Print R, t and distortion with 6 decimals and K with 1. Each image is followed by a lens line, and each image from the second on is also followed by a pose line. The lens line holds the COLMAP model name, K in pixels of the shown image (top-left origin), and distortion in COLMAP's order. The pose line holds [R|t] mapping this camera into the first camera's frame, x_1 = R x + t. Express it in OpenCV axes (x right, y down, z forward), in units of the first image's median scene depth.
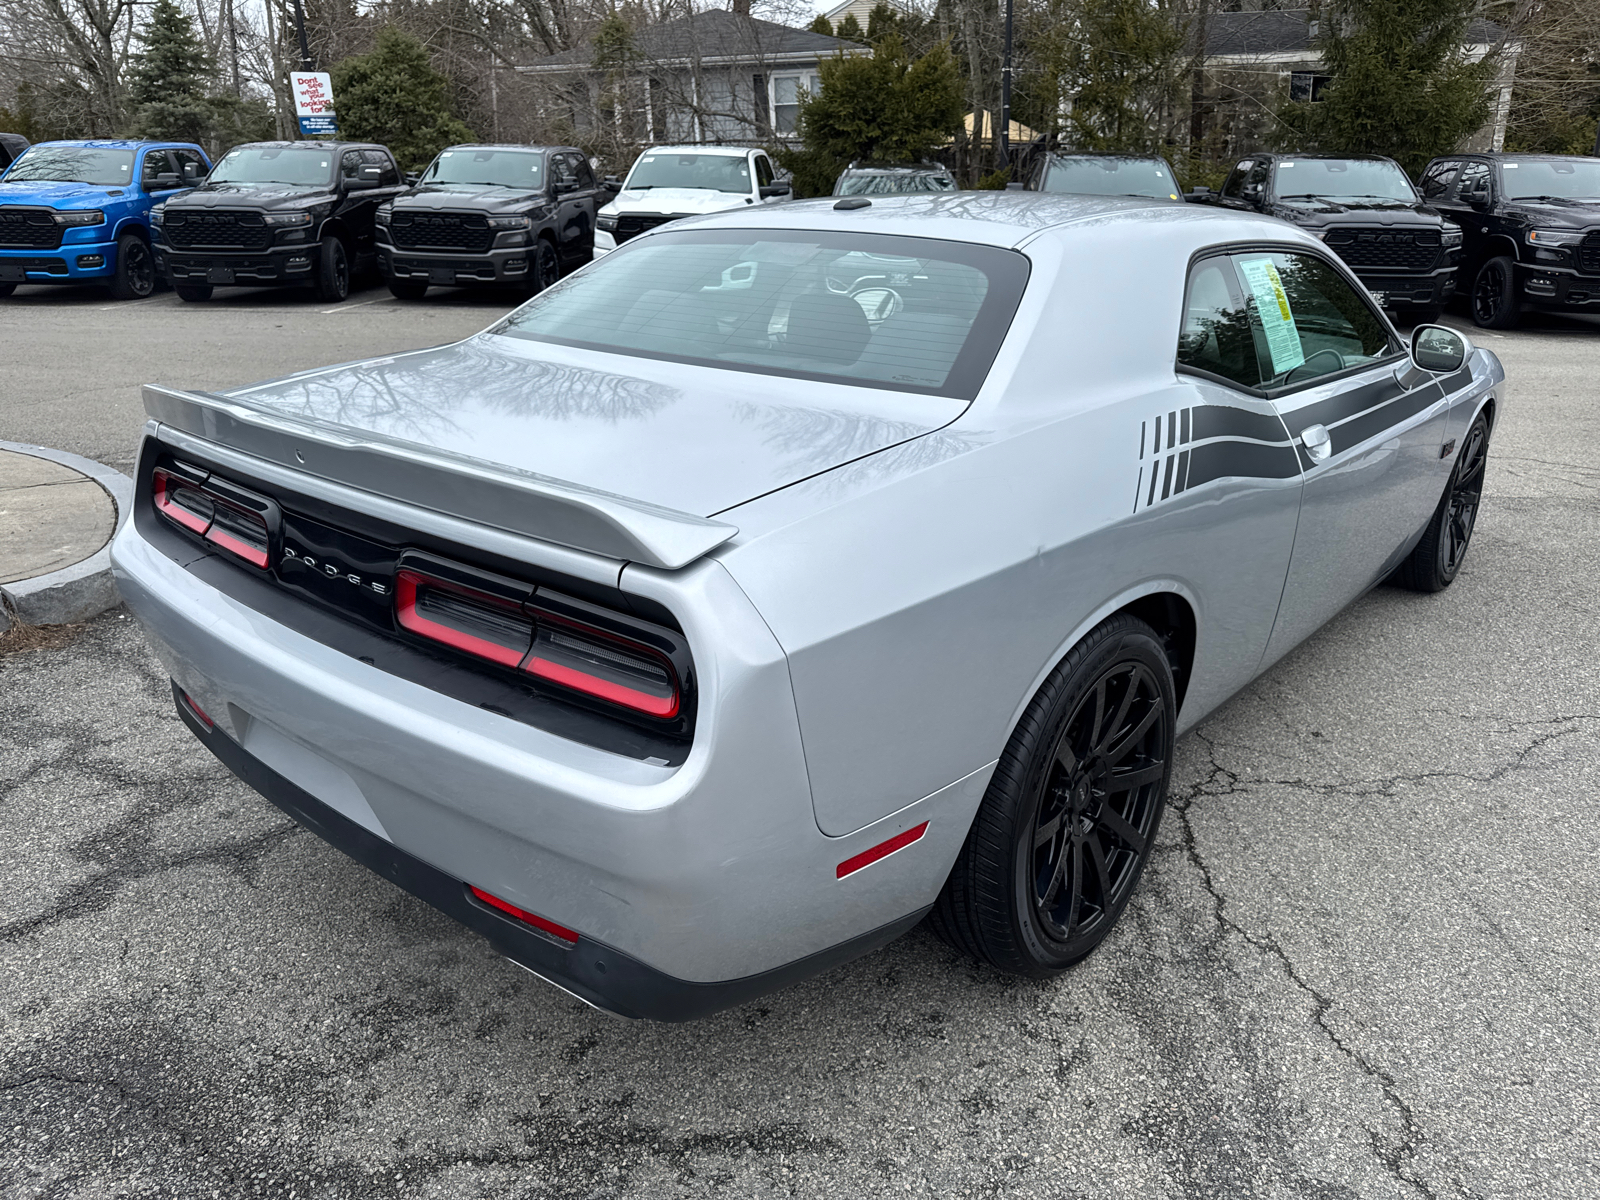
lens RADIAL K [[1130.7, 0, 828.2], [0, 1130.7, 597.0], [0, 0, 1]] dist [0.005409, -0.007228]
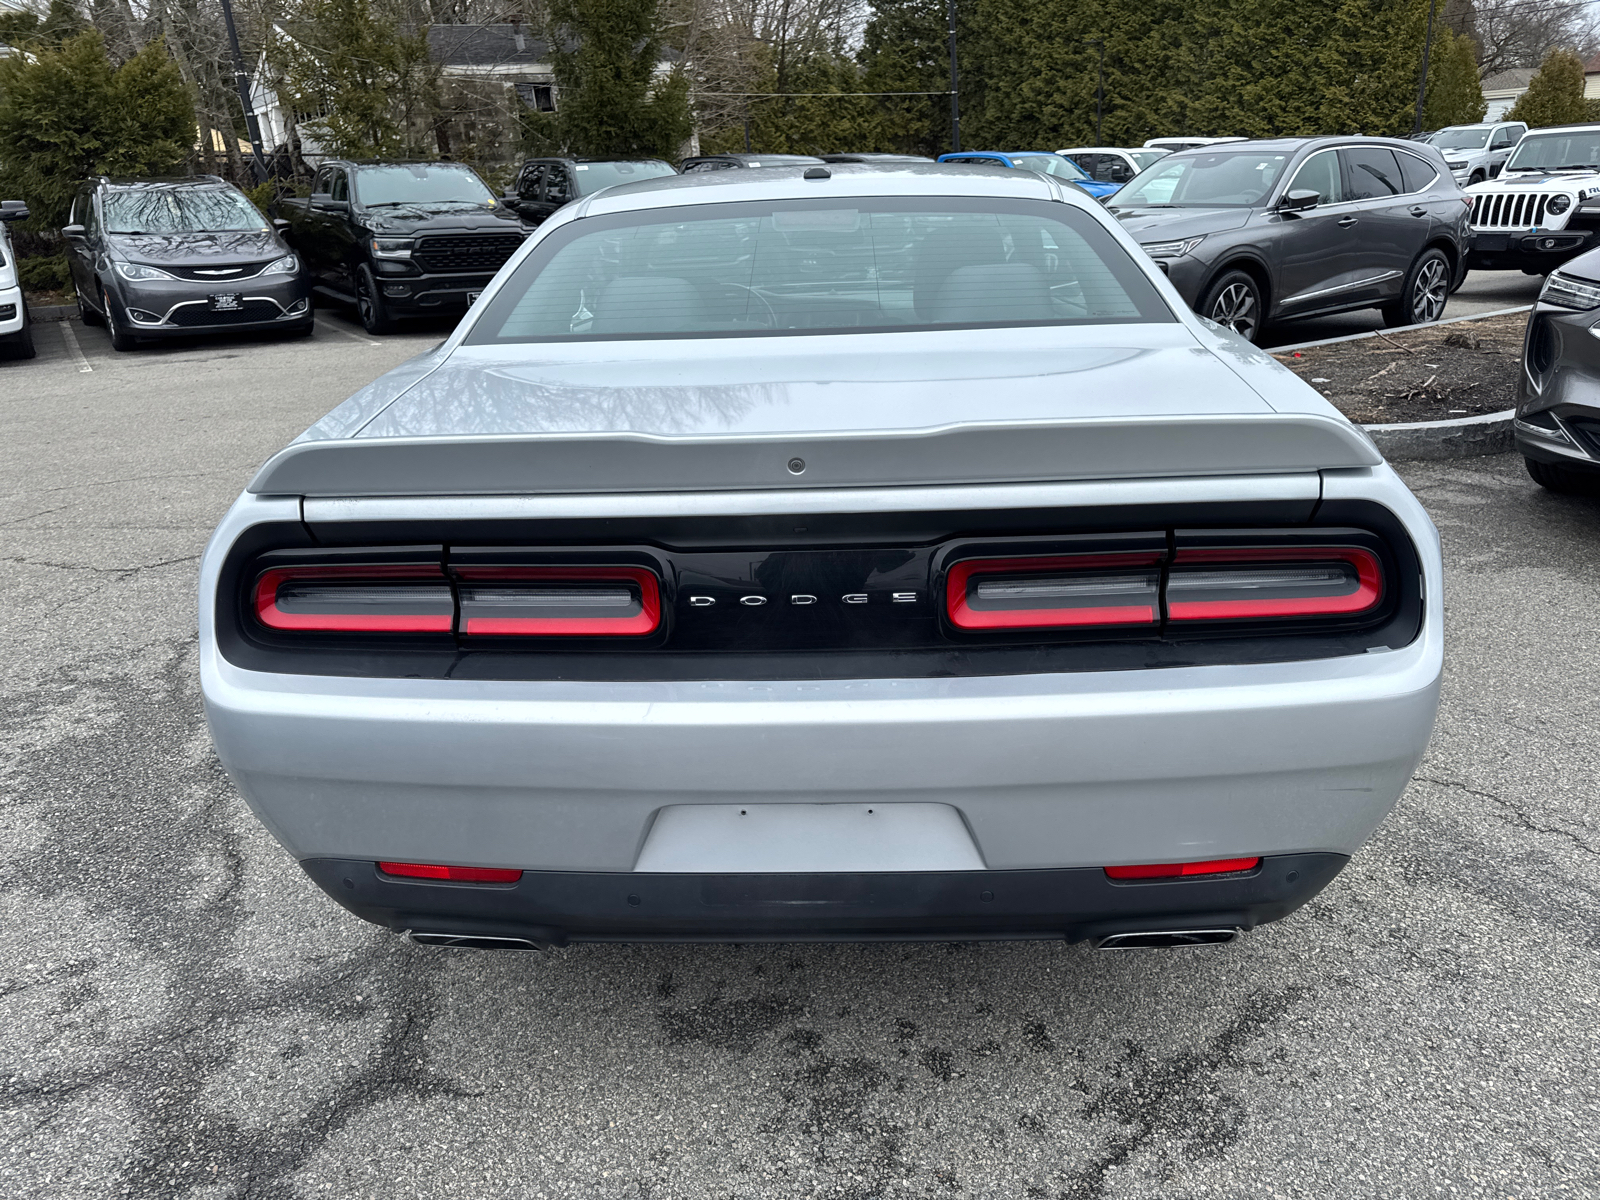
lens RADIAL K [[1127.0, 0, 806.2], [0, 1127.0, 575.7], [0, 0, 1]] dist [0.012325, -0.009128]
pose [[0.796718, -0.227469, 0.559909, -0.122860], [0.241770, 0.969062, 0.049666, -0.011195], [-0.553884, 0.095800, 0.827064, 0.041407]]
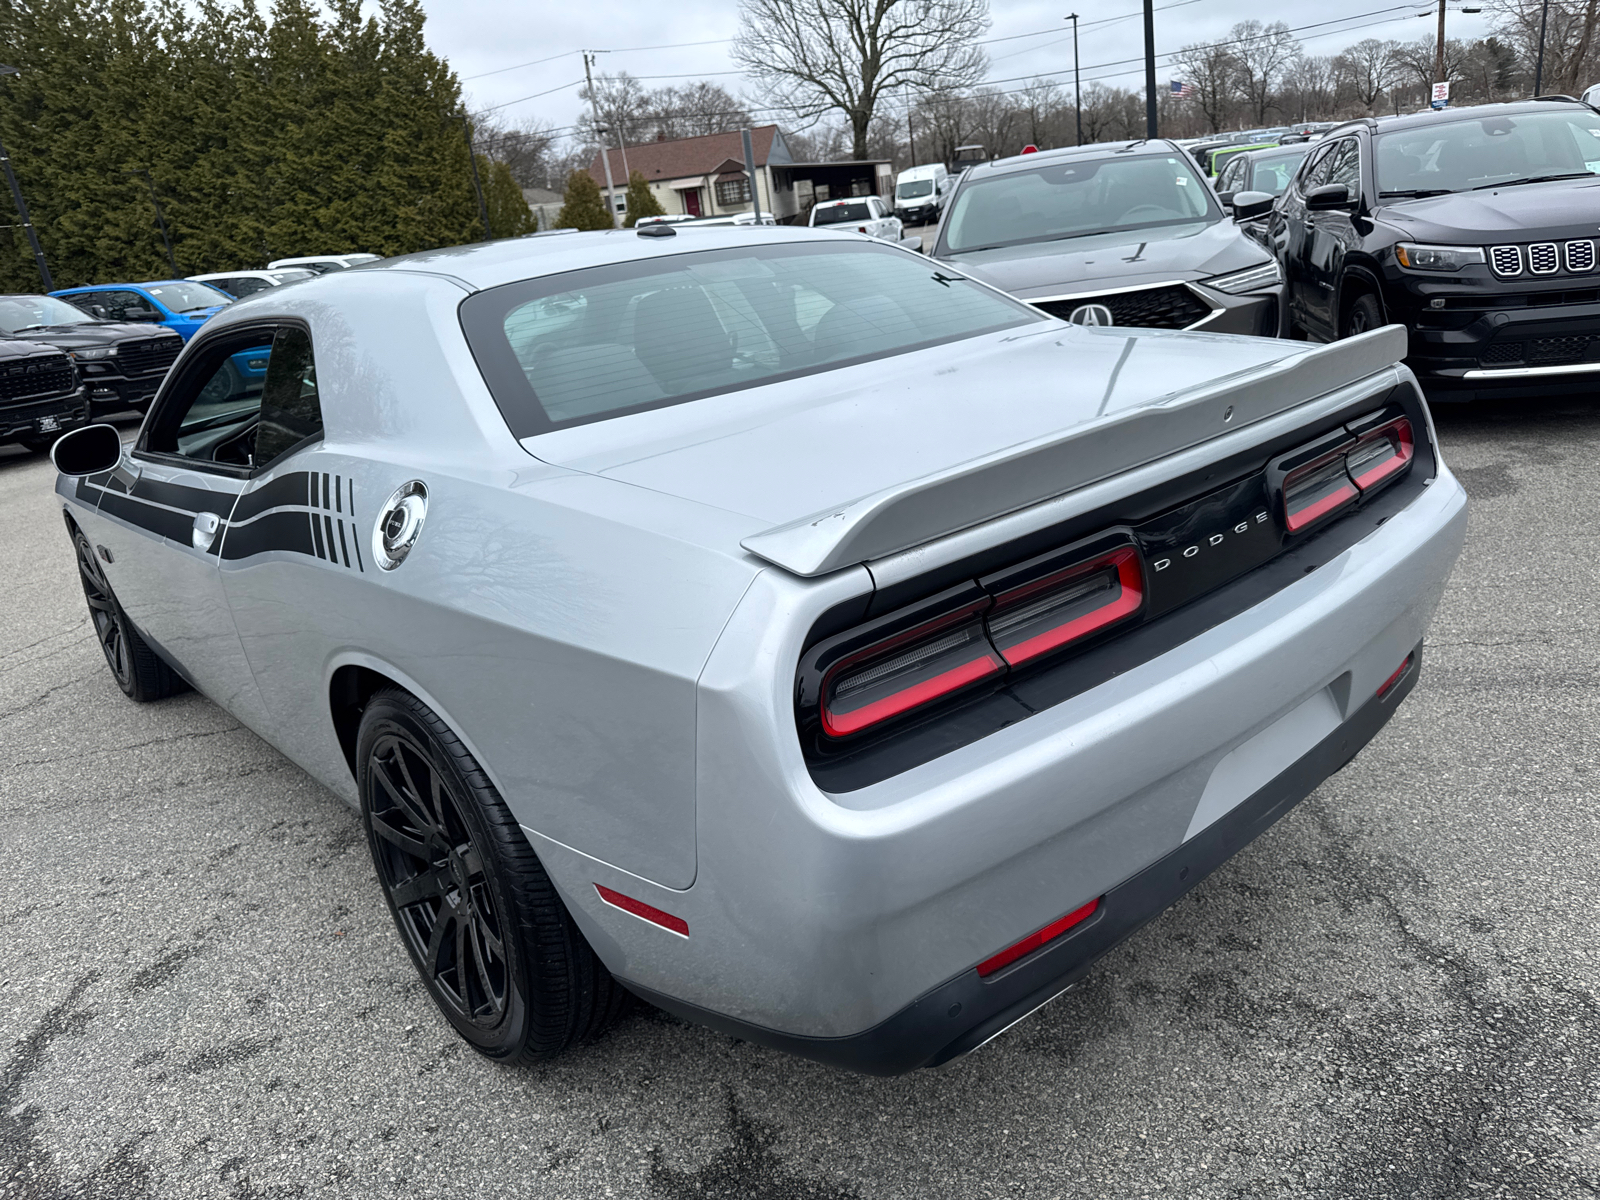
lens RADIAL K [[1129.9, 0, 792.0], [0, 1129.9, 569.7], [0, 0, 1]] dist [0.001956, -0.004243]
pose [[0.171109, -0.304452, 0.937033, -0.188402], [0.442631, 0.873433, 0.202960, -0.047350], [-0.880227, 0.380031, 0.284212, 0.143118]]
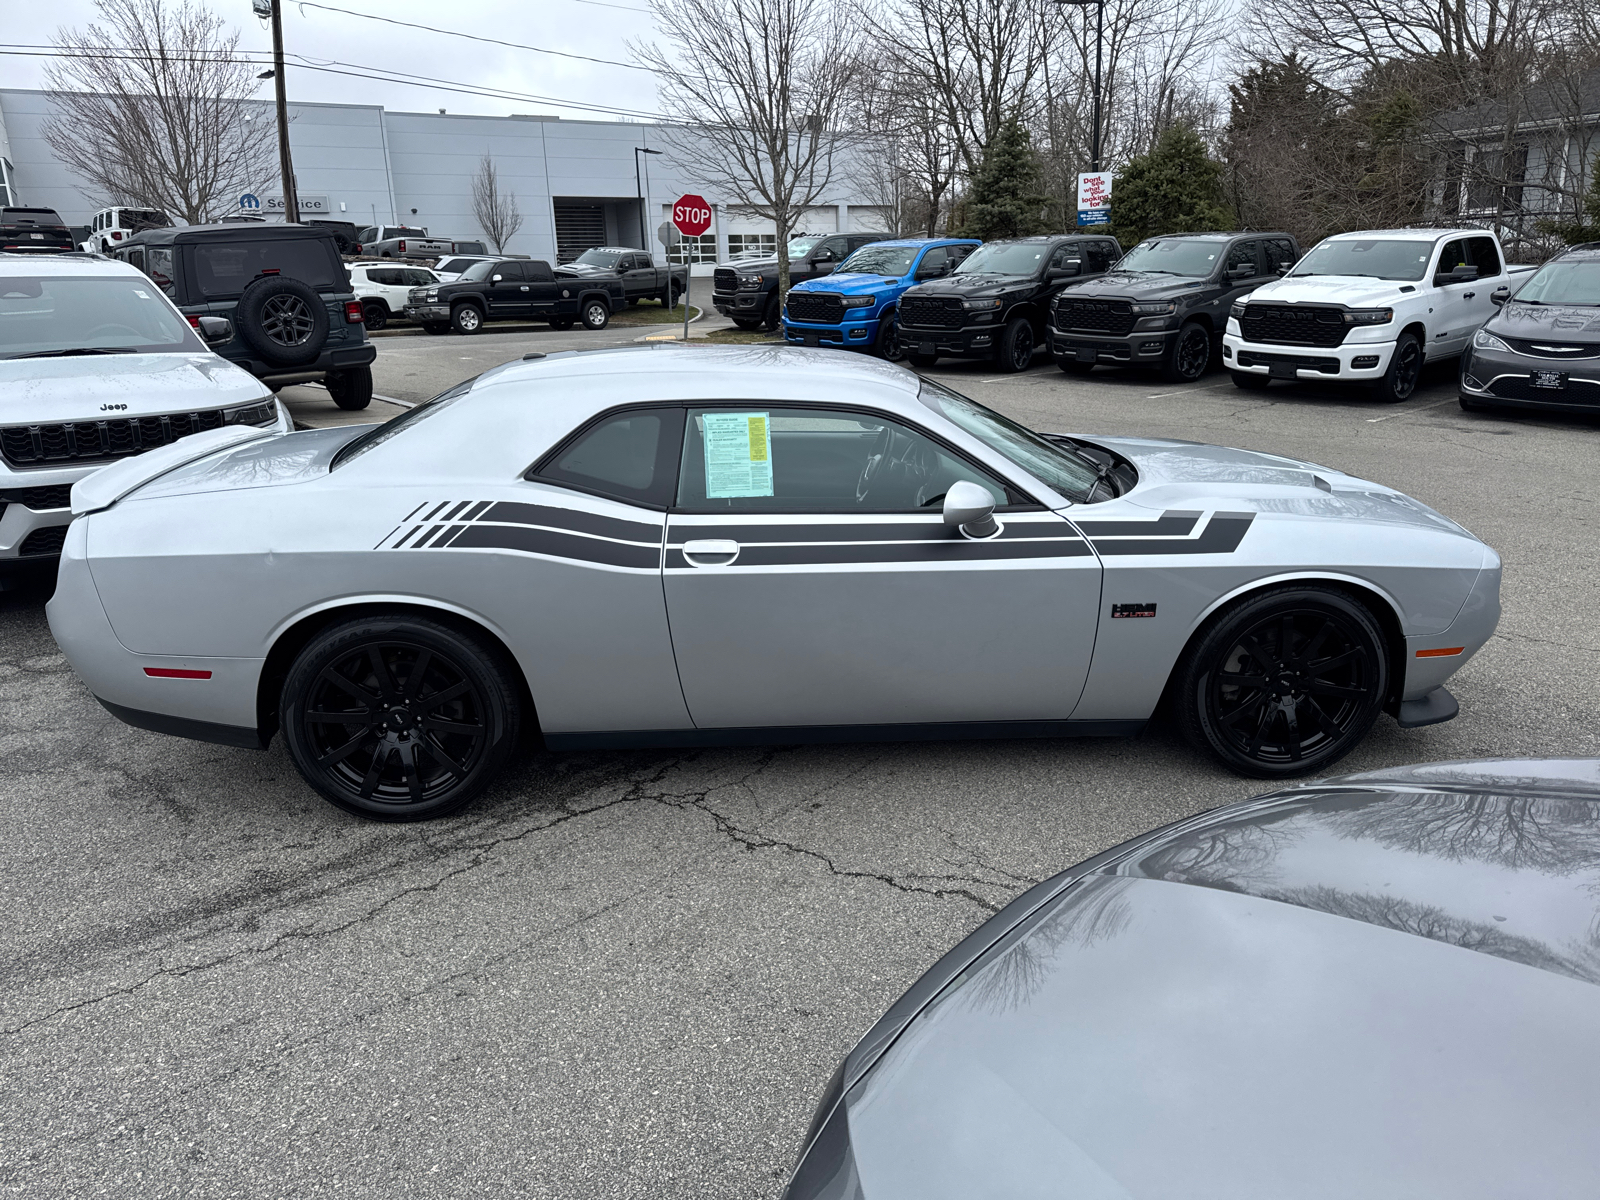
lens RADIAL K [[1125.9, 0, 809.8], [0, 1125.9, 608.3], [0, 0, 1]] dist [0.036428, -0.063300]
pose [[0.710961, 0.194652, -0.675755, 0.283792], [-0.223719, 0.973611, 0.045075, -0.031345], [0.666696, 0.119132, 0.735747, 0.027170]]
